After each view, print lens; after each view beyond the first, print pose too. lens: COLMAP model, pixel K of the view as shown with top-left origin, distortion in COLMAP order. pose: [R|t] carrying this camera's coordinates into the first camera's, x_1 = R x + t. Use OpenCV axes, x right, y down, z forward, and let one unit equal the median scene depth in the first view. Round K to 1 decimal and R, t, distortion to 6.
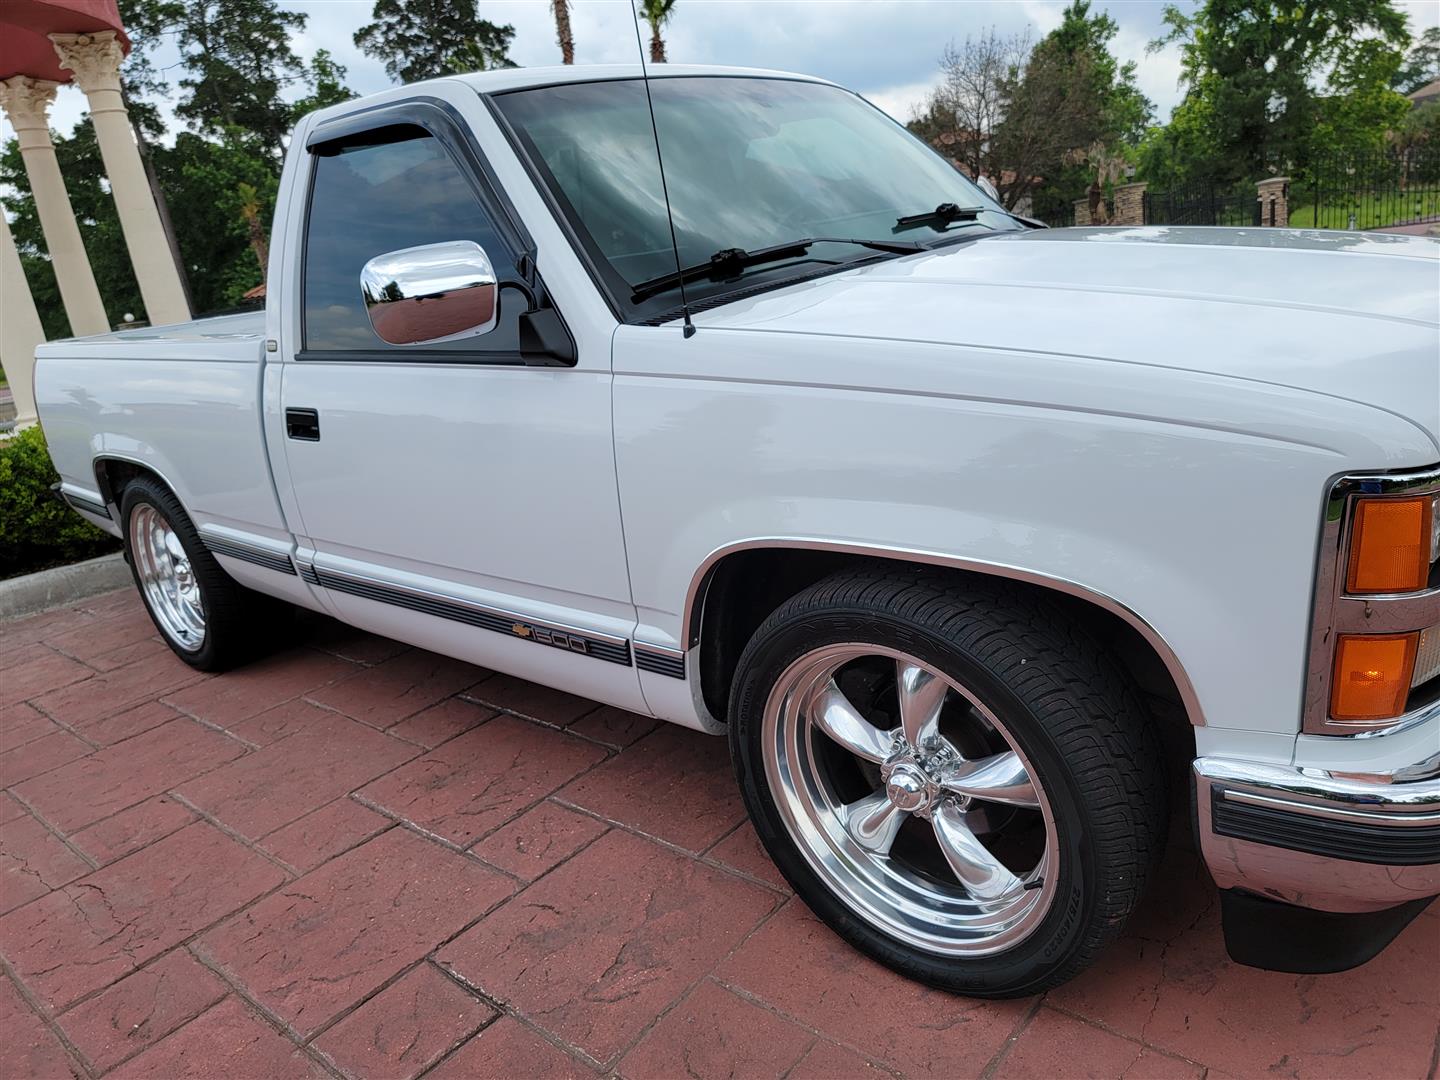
lens RADIAL K [[1005.7, 0, 726.3], [0, 1005.7, 546.9], [0, 0, 1]] dist [0.093039, -0.085314]
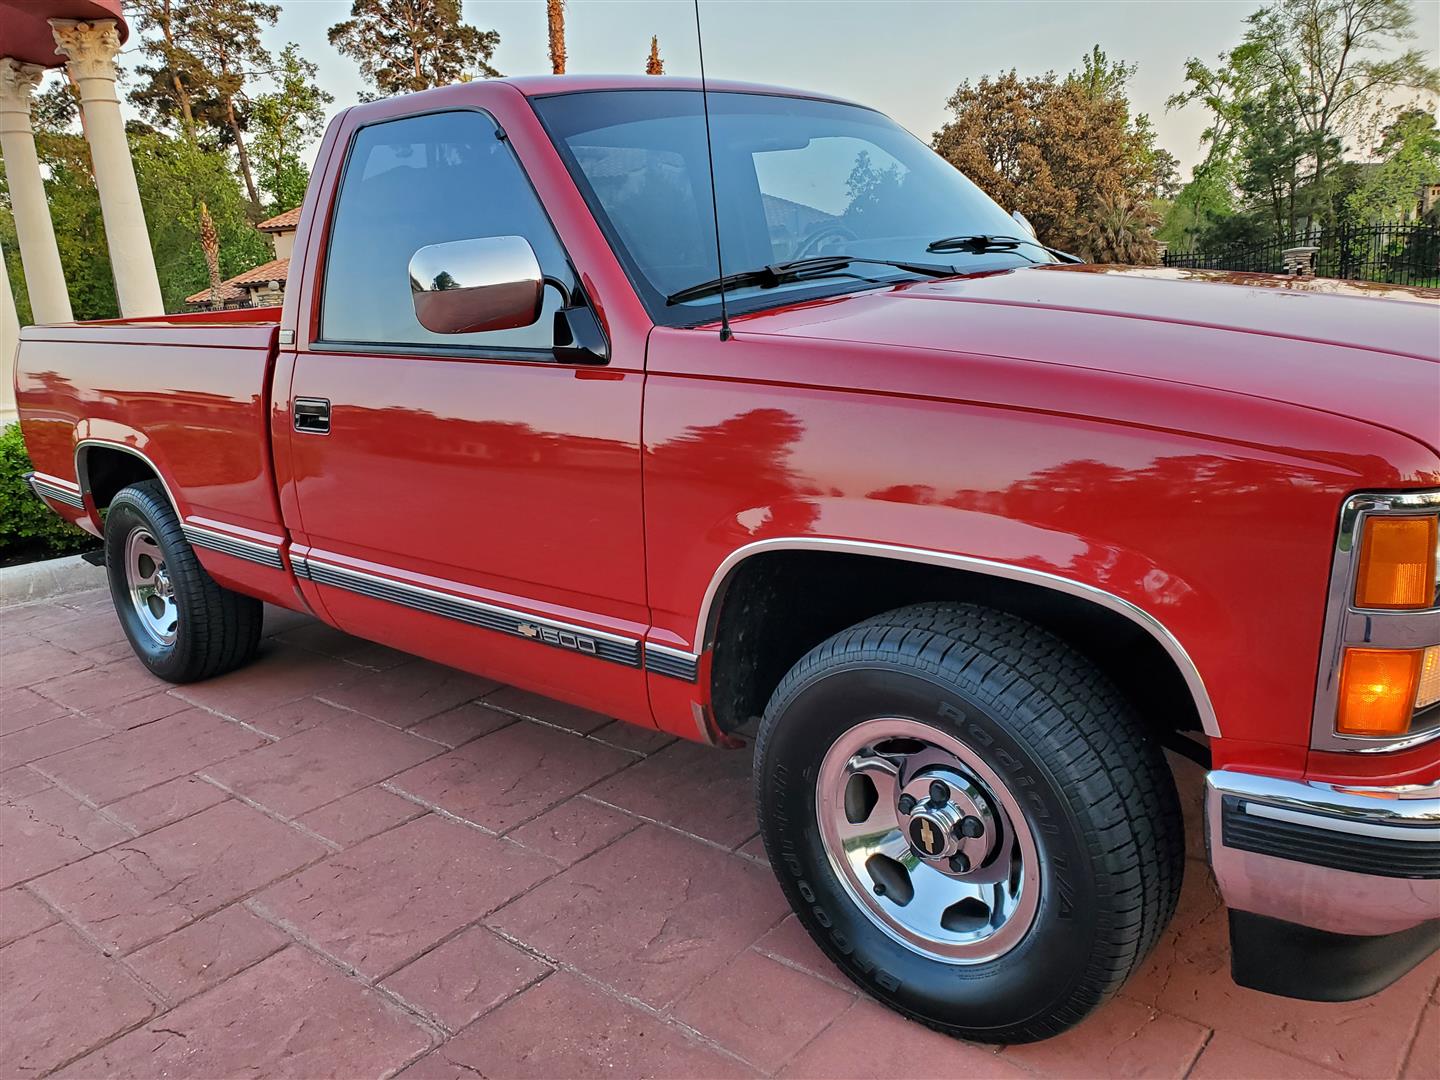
lens RADIAL K [[1133.0, 0, 707.3], [0, 1133.0, 537.3], [0, 0, 1]] dist [-0.006447, 0.046996]
pose [[0.998053, 0.061343, 0.011309, -0.051542], [-0.060527, 0.996230, -0.062153, 0.035600], [-0.015079, 0.061348, 0.998003, -0.104664]]
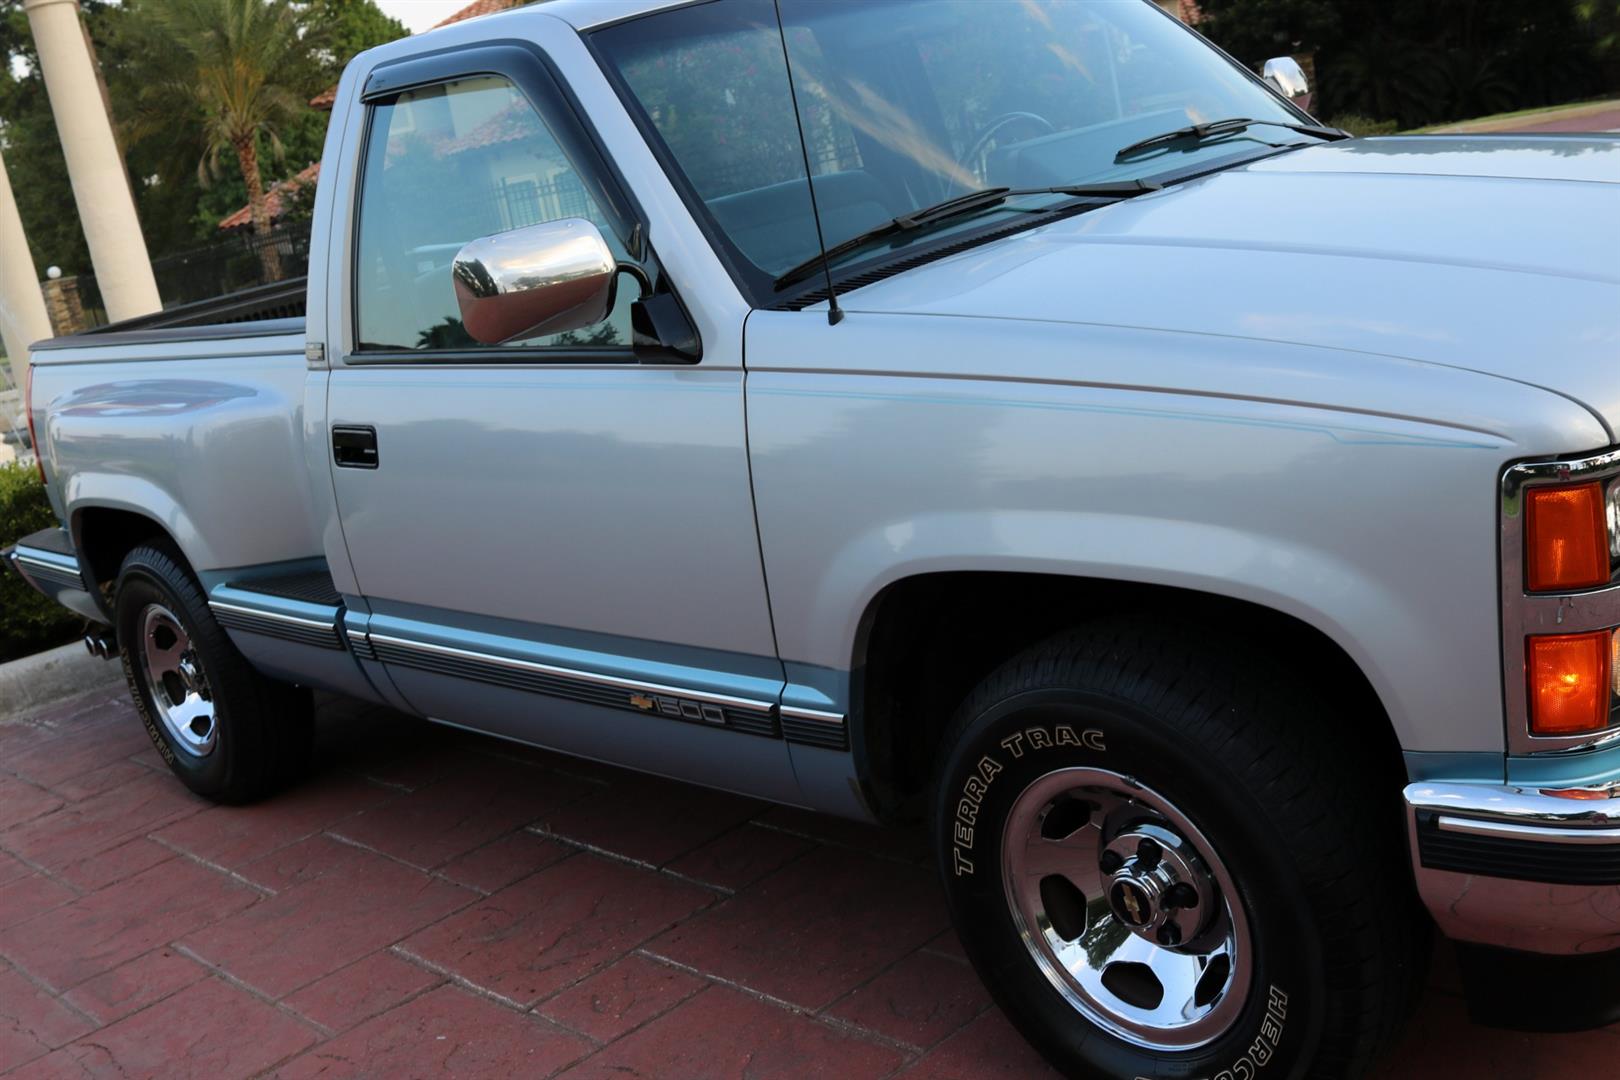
lens RADIAL K [[1801.1, 0, 813.3], [0, 1801.1, 548.1], [0, 0, 1]] dist [-0.113896, 0.132882]
pose [[0.992701, -0.027470, -0.117433, 0.086092], [0.023162, 0.999013, -0.037899, -0.000995], [0.118359, 0.034902, 0.992357, -0.228843]]
